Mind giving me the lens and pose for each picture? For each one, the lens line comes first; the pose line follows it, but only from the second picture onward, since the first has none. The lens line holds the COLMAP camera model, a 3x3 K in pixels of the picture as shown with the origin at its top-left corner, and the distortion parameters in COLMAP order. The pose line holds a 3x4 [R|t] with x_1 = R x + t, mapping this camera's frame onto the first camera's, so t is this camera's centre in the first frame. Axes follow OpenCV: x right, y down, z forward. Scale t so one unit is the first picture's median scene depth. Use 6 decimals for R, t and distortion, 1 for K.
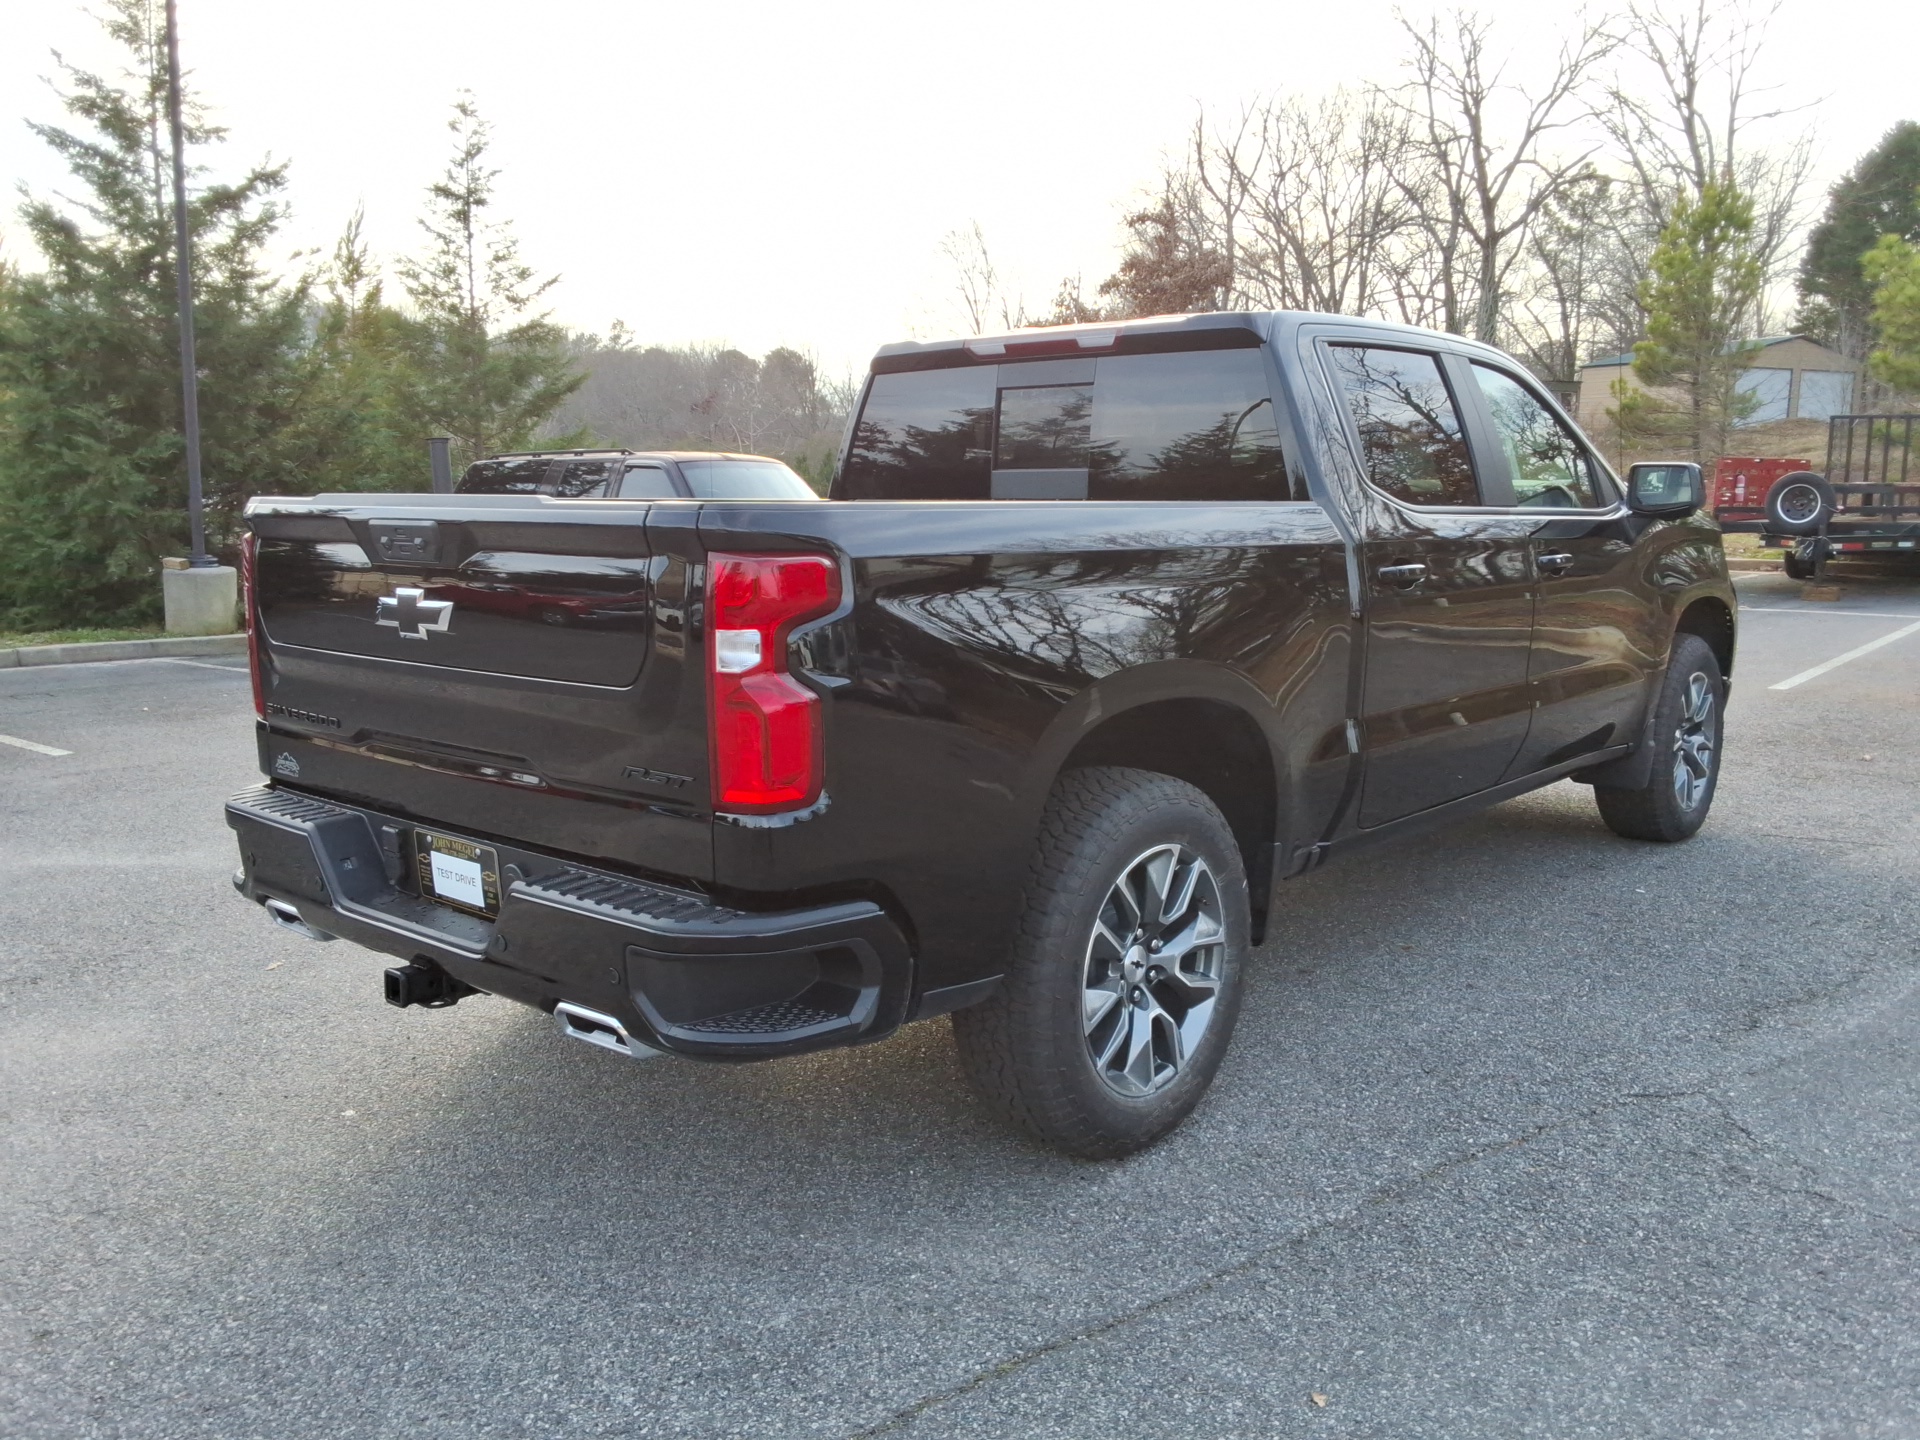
lens RADIAL K [[1534.5, 0, 974.7], [0, 1534.5, 705.3], [0, 0, 1]] dist [0.133511, -0.220410]
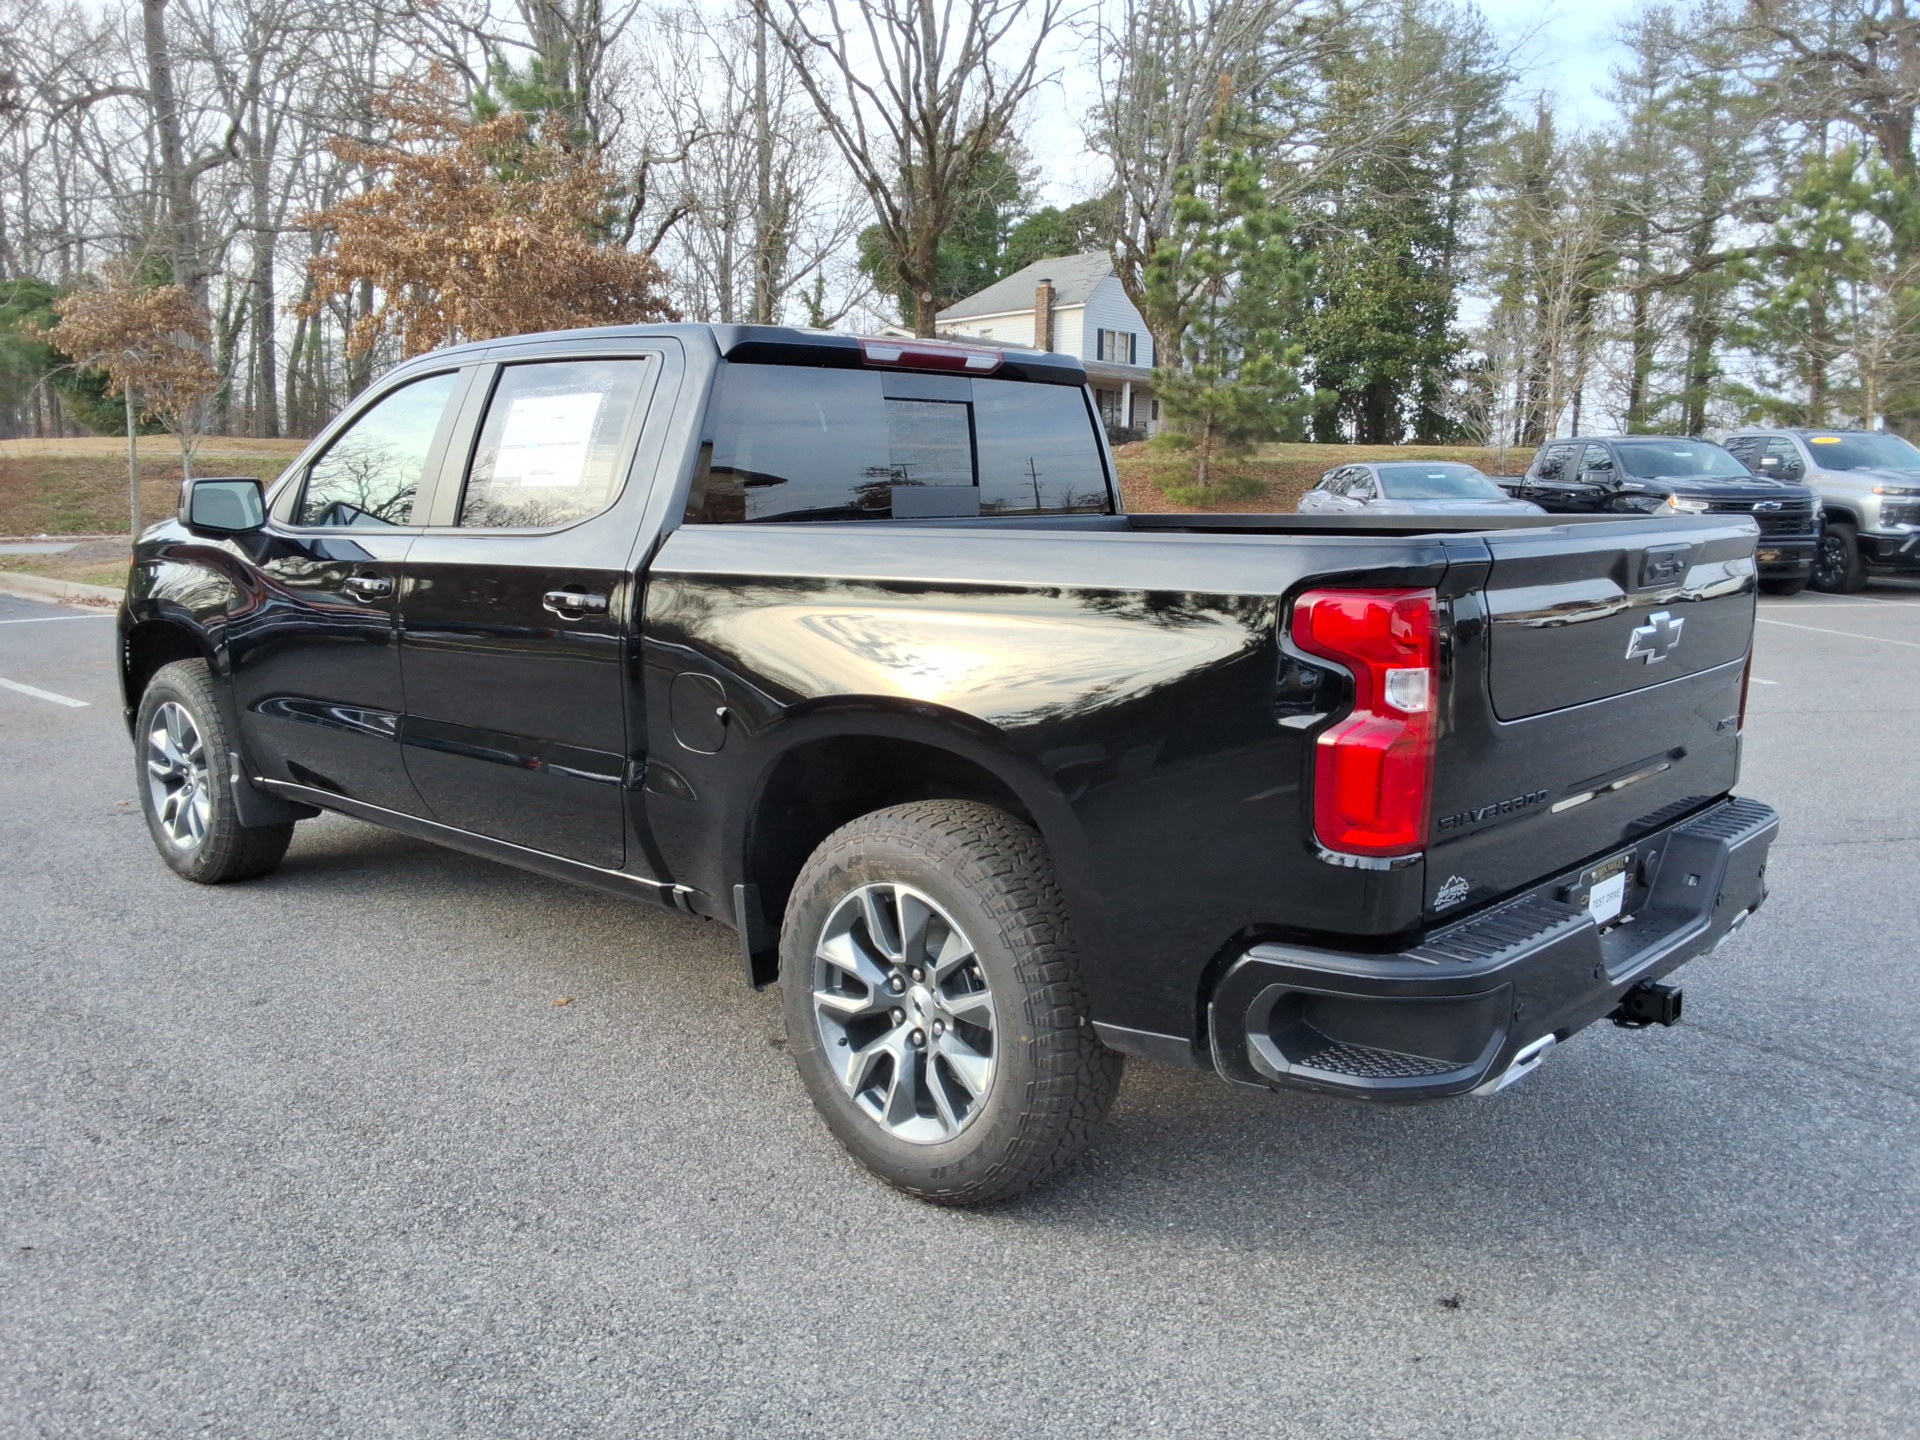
lens RADIAL K [[1534.5, 0, 974.7], [0, 1534.5, 705.3], [0, 0, 1]] dist [0.133511, -0.220410]
pose [[0.032832, -0.143068, 0.989168, -1.199728], [0.140705, 0.980507, 0.137145, -0.188186], [-0.989507, 0.134678, 0.052323, 1.205749]]
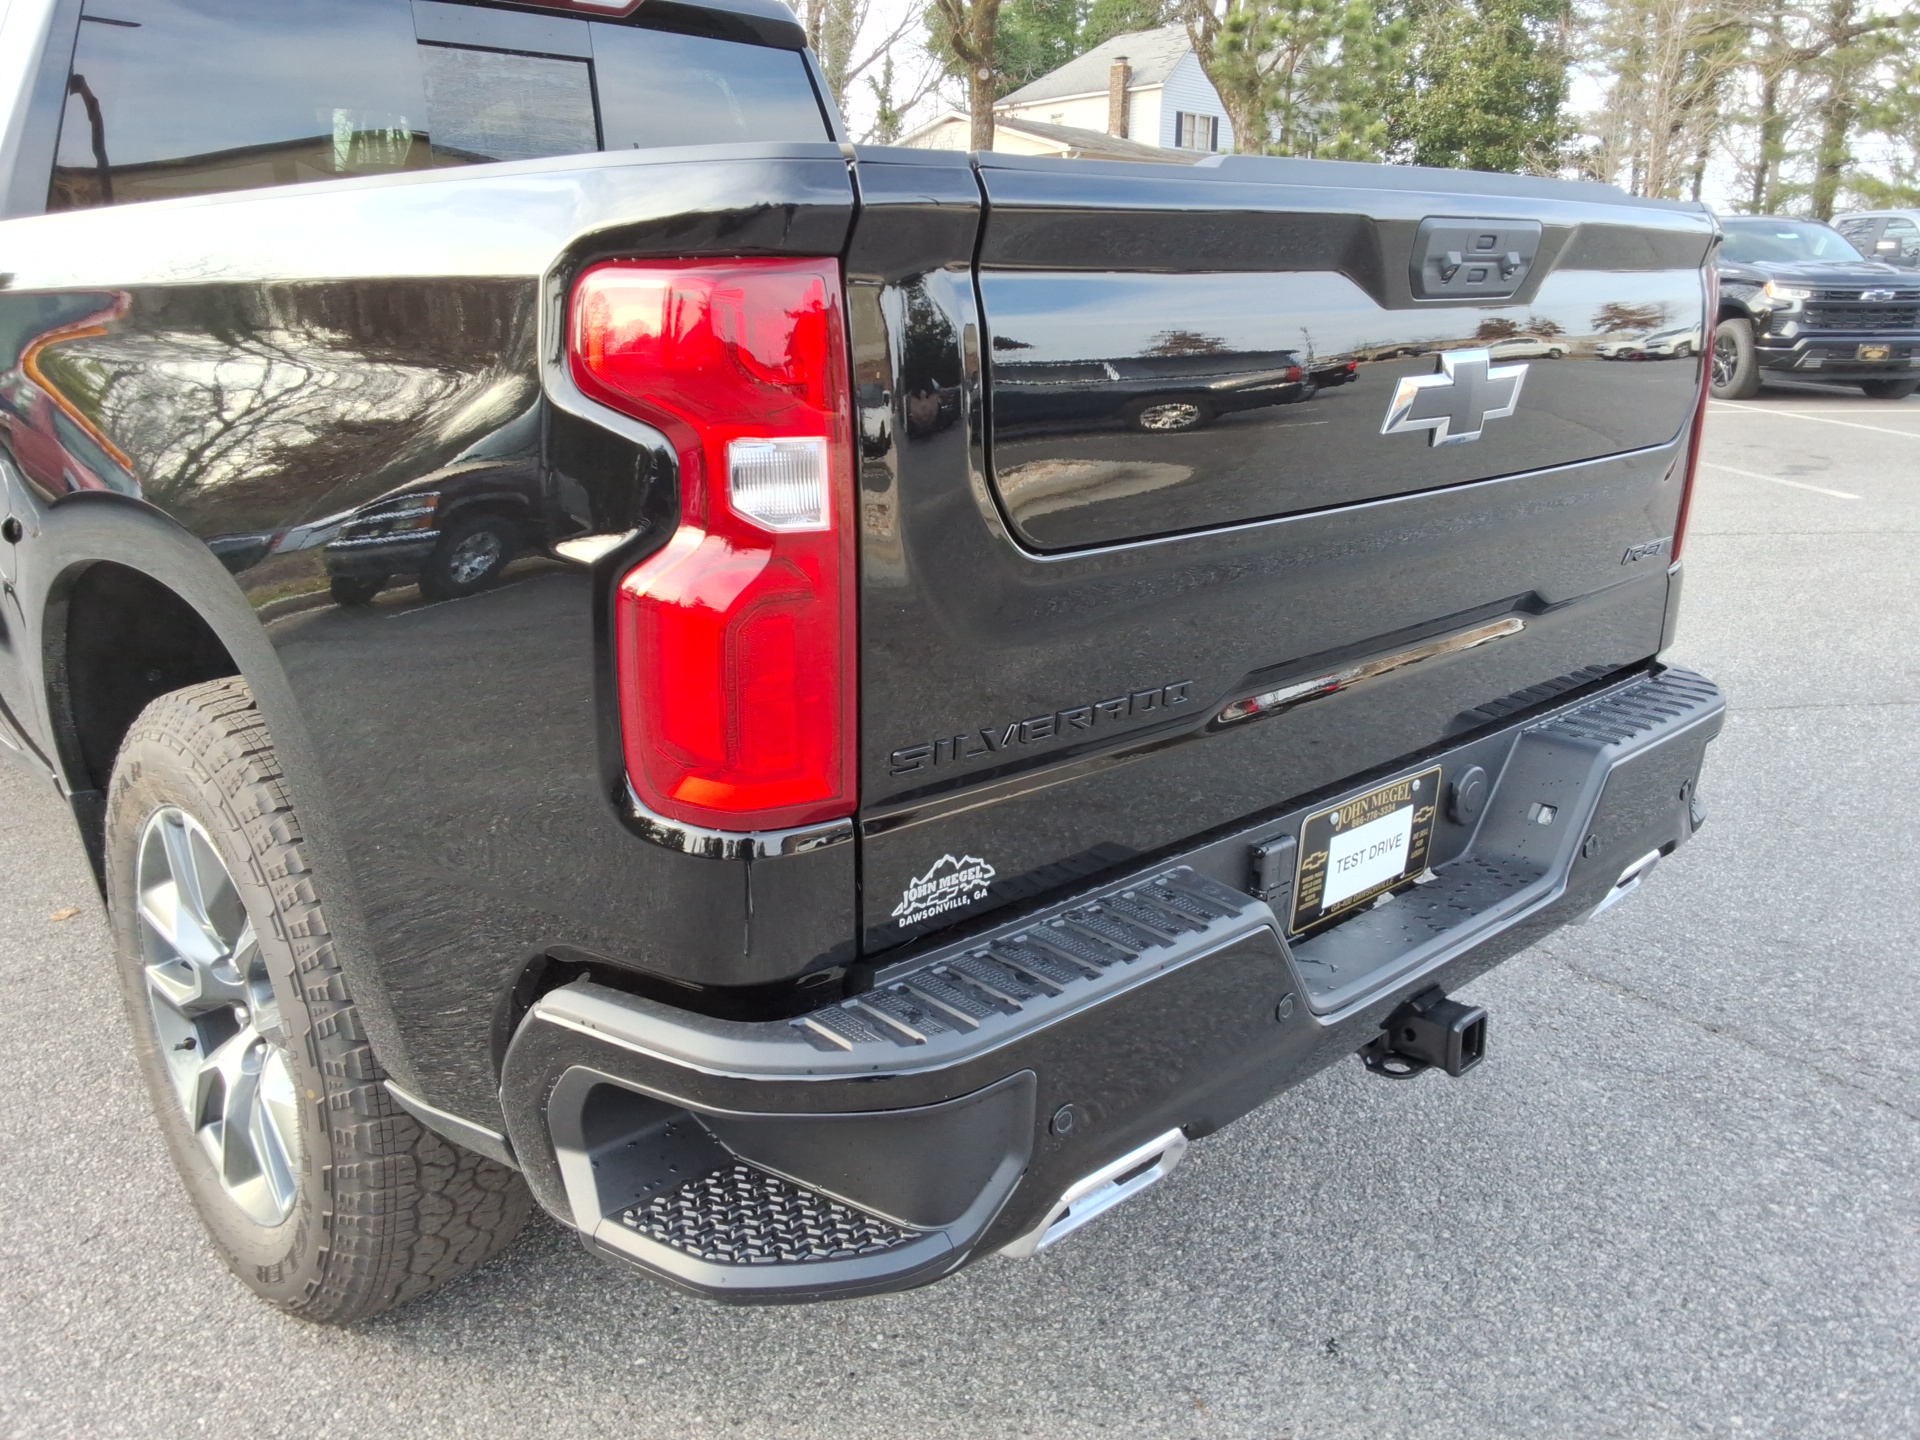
lens RADIAL K [[1534.5, 0, 974.7], [0, 1534.5, 705.3], [0, 0, 1]] dist [0.133511, -0.220410]
pose [[0.089007, -0.259160, 0.961724, -0.811677], [0.141489, 0.959055, 0.245346, -0.098668], [-0.985930, 0.114235, 0.122031, 0.966310]]
